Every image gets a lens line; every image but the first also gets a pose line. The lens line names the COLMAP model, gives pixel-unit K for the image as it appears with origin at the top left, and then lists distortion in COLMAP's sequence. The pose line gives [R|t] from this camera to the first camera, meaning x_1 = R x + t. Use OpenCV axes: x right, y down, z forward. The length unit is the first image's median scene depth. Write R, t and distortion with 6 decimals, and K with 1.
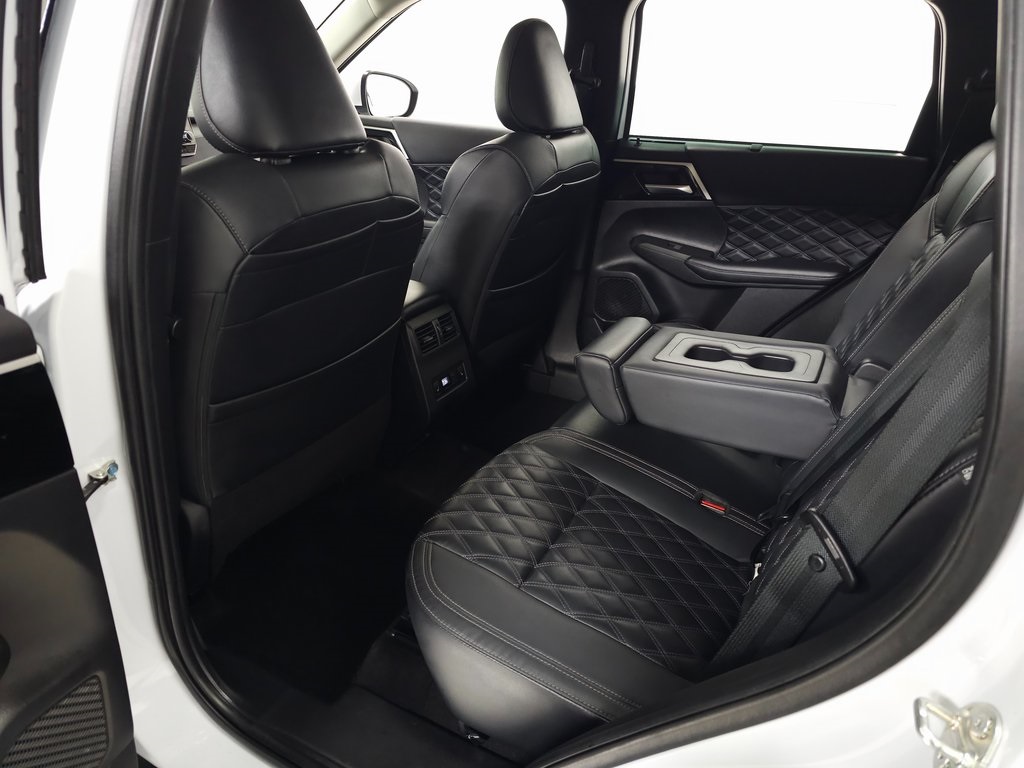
lens RADIAL K [[677.5, 0, 516.6], [0, 677.5, 384.0], [0, 0, 1]] dist [0.047110, -0.050667]
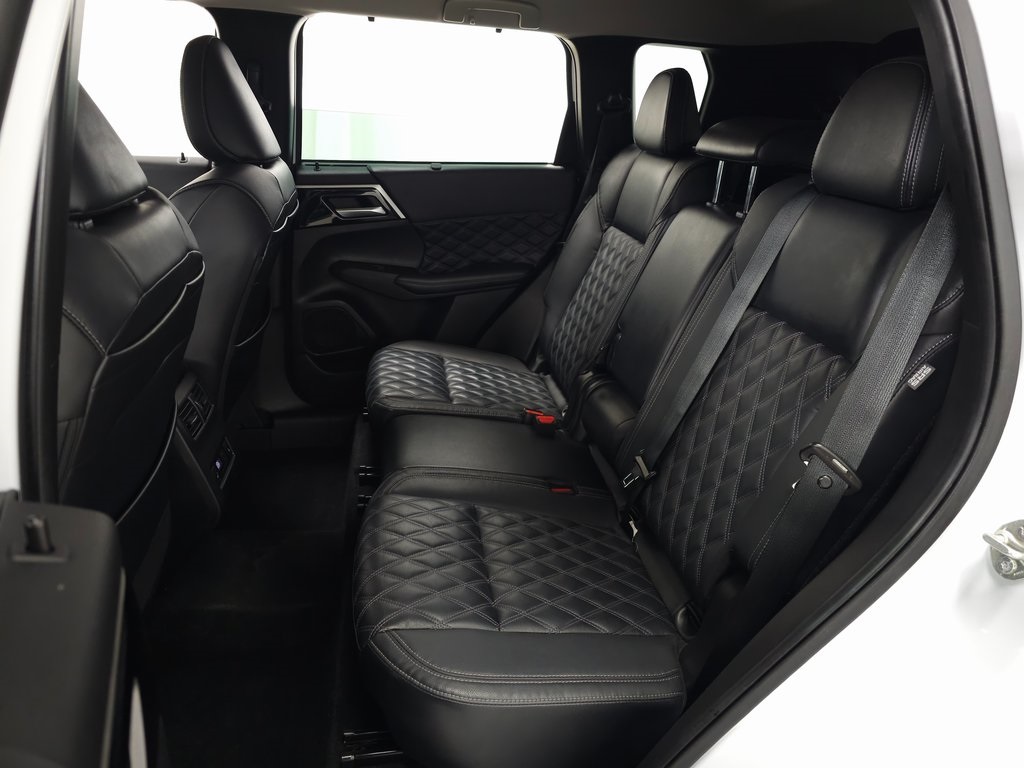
lens RADIAL K [[677.5, 0, 516.6], [0, 677.5, 384.0], [0, 0, 1]] dist [0.047110, -0.050667]
pose [[0.792871, -0.237749, 0.561098, -0.215363], [0.250008, 0.966606, 0.056292, -0.044327], [-0.555744, 0.095646, 0.825833, 0.082667]]
